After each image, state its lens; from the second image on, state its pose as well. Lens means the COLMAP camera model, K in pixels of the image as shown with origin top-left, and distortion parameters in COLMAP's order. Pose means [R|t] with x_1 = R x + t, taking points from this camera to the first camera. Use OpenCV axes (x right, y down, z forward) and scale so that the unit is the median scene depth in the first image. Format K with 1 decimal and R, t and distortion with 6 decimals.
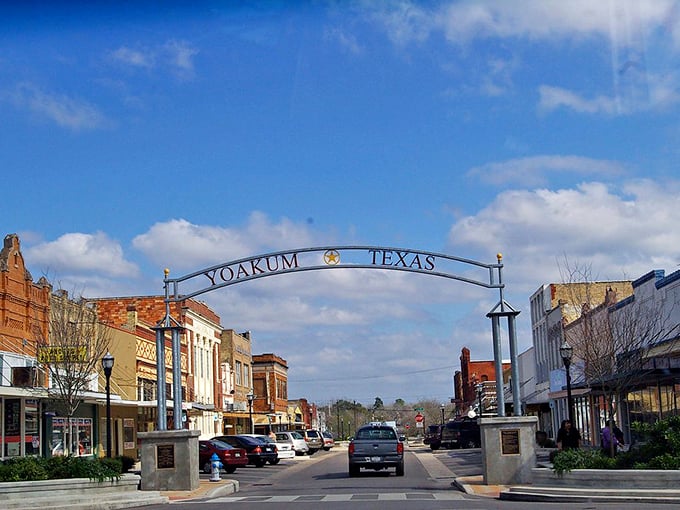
lens RADIAL K [[1207.1, 0, 340.0], [0, 1207.1, 255.0], [0, 0, 1]] dist [0.035413, 0.130998]
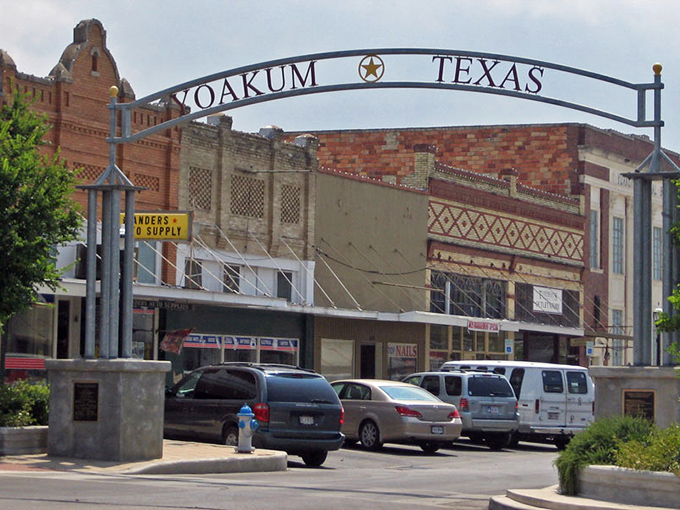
lens RADIAL K [[2286.1, 0, 340.0], [0, 2286.1, 255.0], [0, 0, 1]] dist [0.002786, 2.511562]
pose [[0.928291, 0.035053, -0.370199, 0.374697], [-0.000116, 0.995574, 0.093978, -0.011468], [0.371855, -0.087196, 0.924187, 0.007639]]
